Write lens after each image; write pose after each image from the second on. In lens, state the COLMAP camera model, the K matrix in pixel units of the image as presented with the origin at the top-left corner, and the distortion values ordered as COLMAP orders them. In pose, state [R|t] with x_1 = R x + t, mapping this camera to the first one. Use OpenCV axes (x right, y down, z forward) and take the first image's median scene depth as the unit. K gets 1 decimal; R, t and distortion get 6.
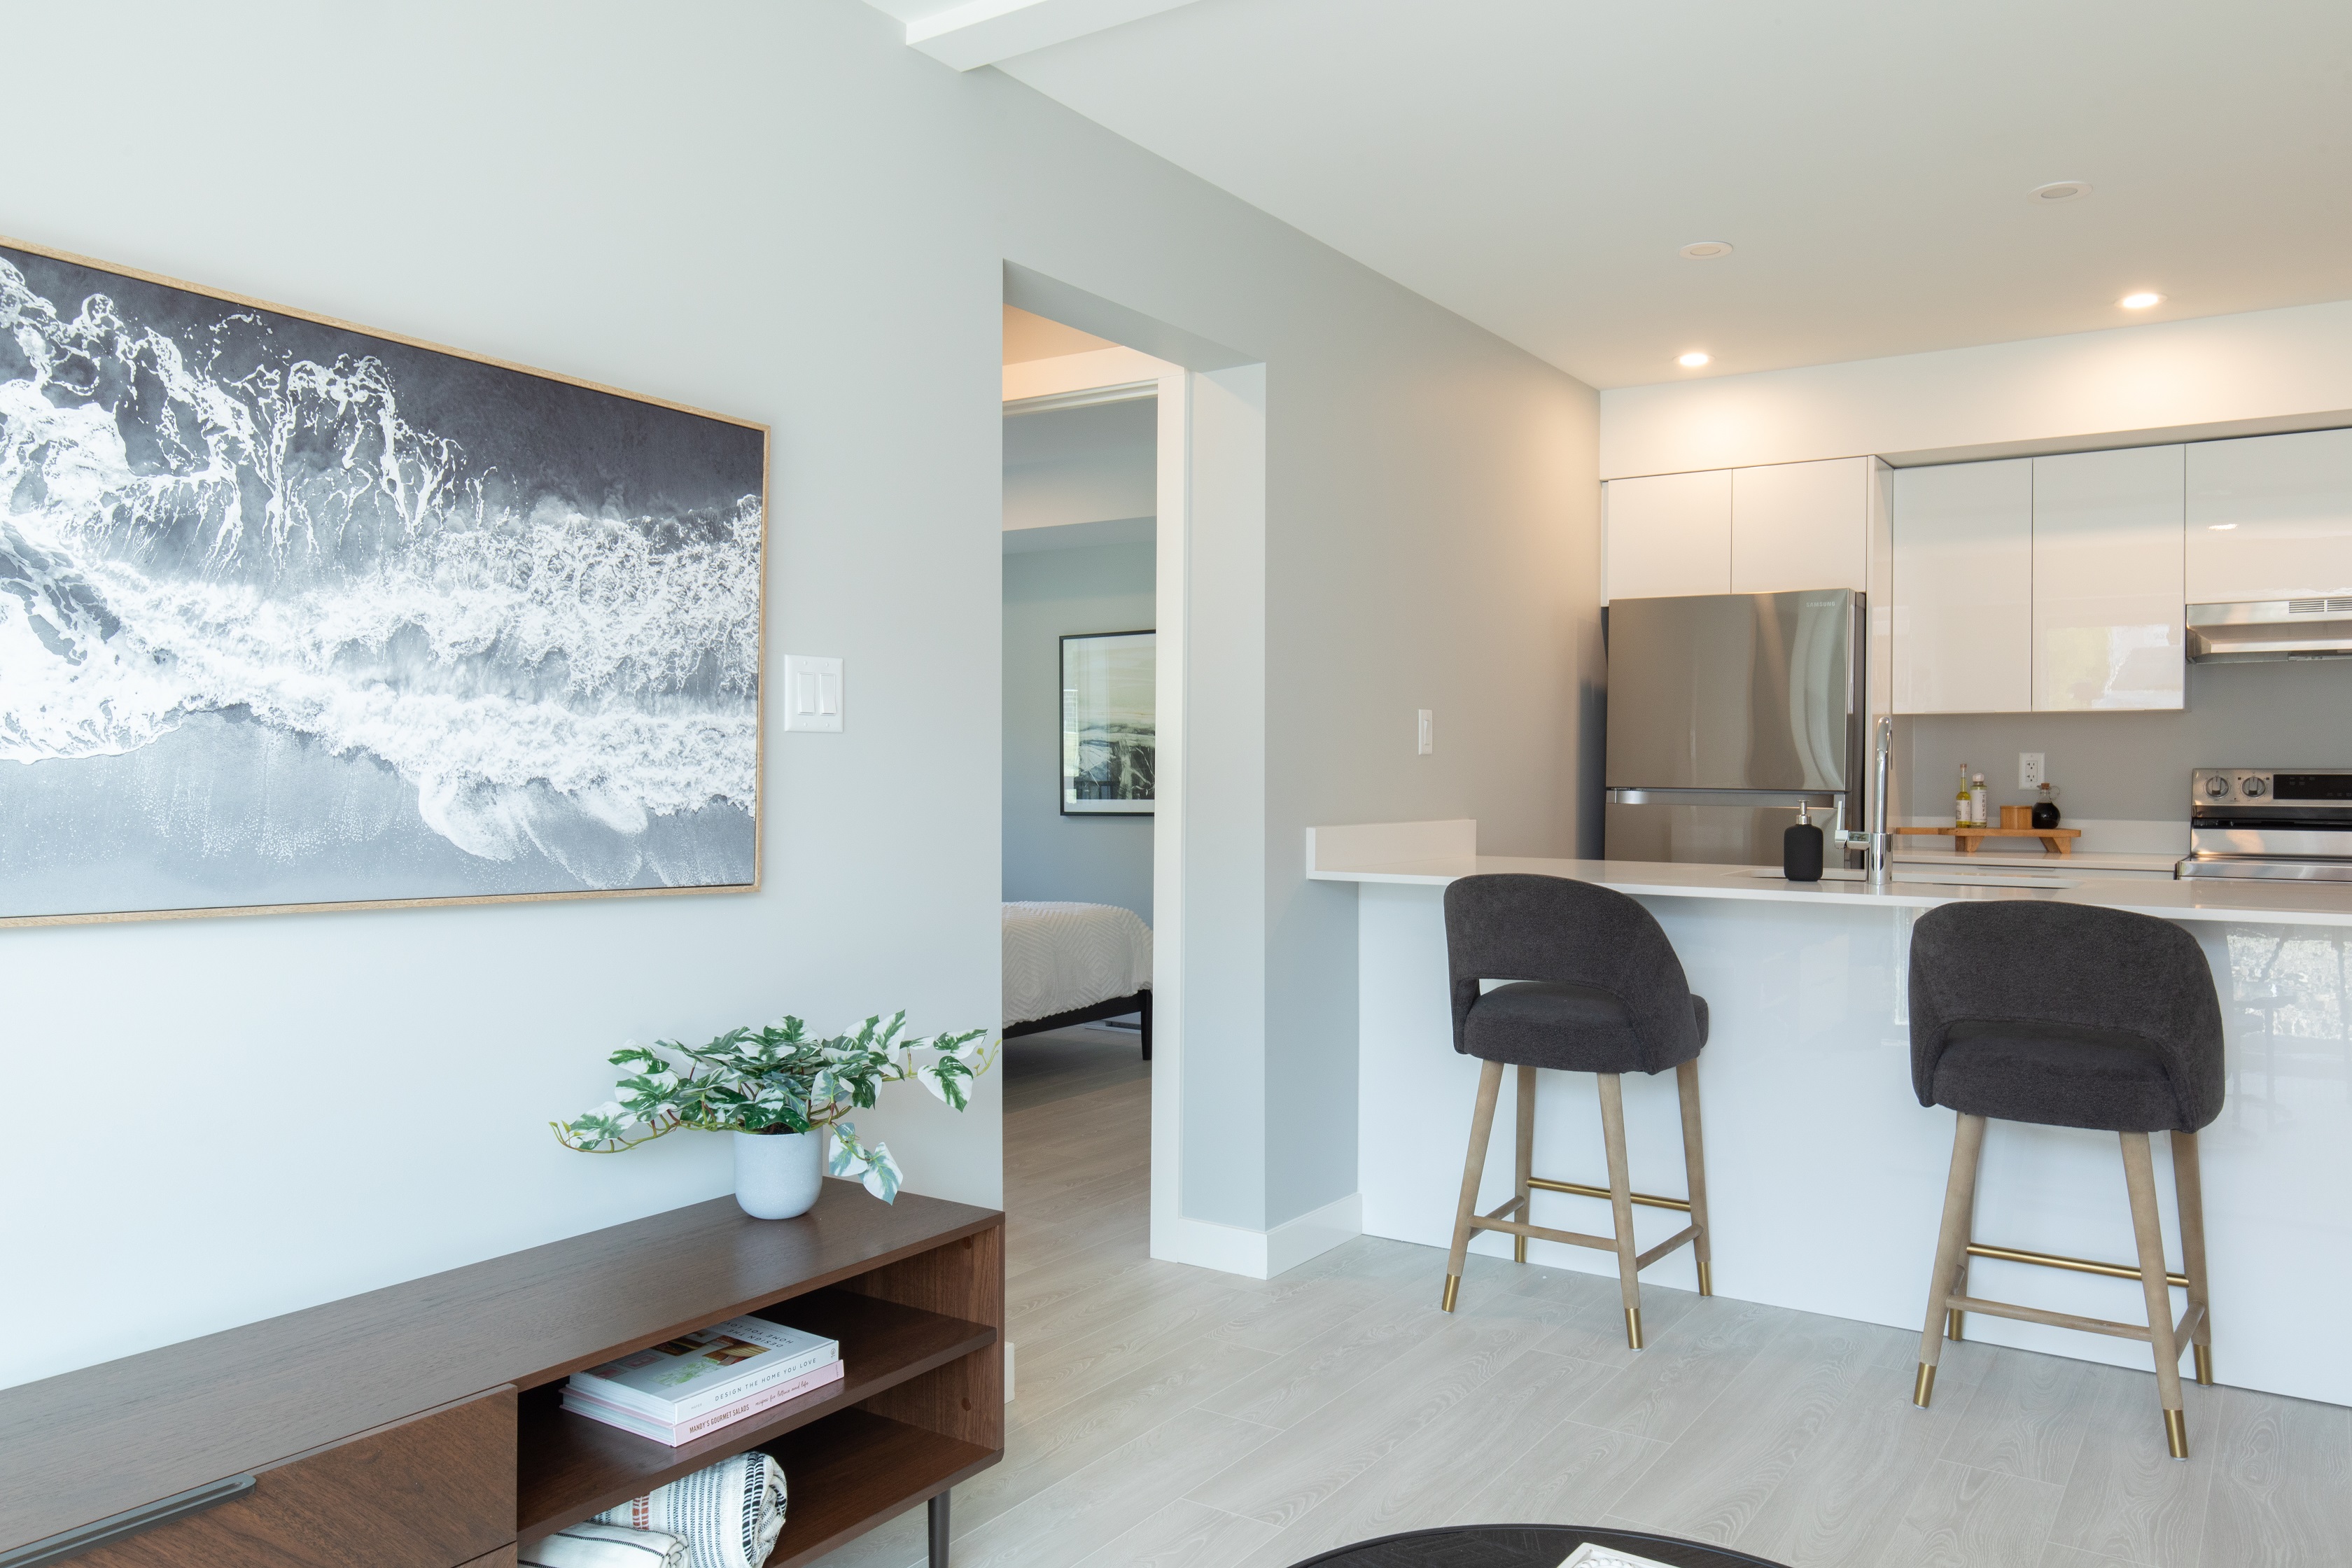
lens RADIAL K [[1662.5, 0, 1176.0], [0, 1662.5, 784.0], [0, 0, 1]] dist [0.000924, -0.000318]
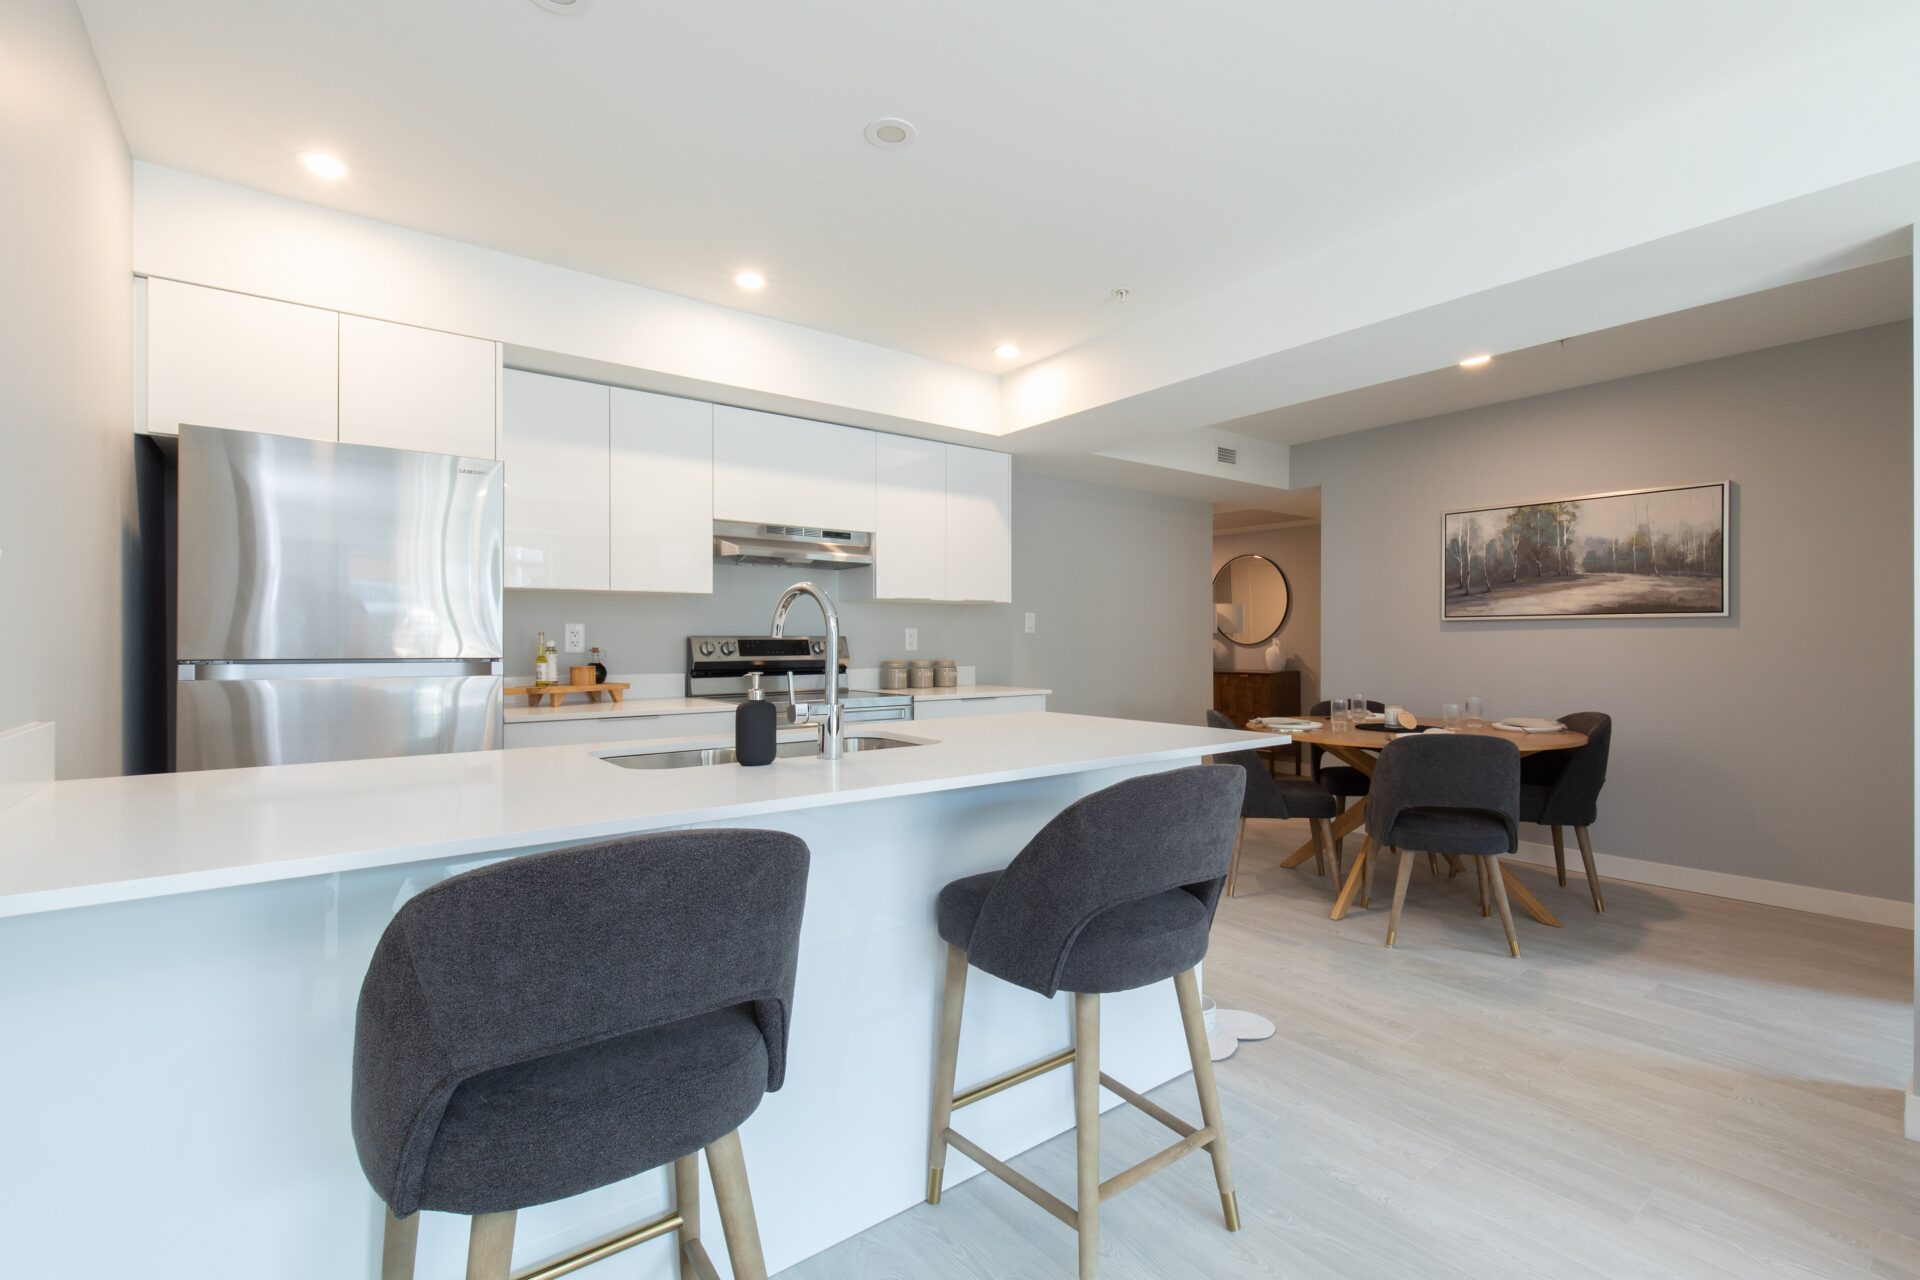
lens RADIAL K [[854.7, 0, 960.0], [0, 854.7, 640.0], [0, 0, 1]] dist [0.003831, 0.000366]
pose [[0.312256, -0.005301, 0.949983, -0.011667], [0.010417, 0.999943, 0.002156, -0.004847], [-0.949941, 0.009223, 0.312294, 0.533427]]
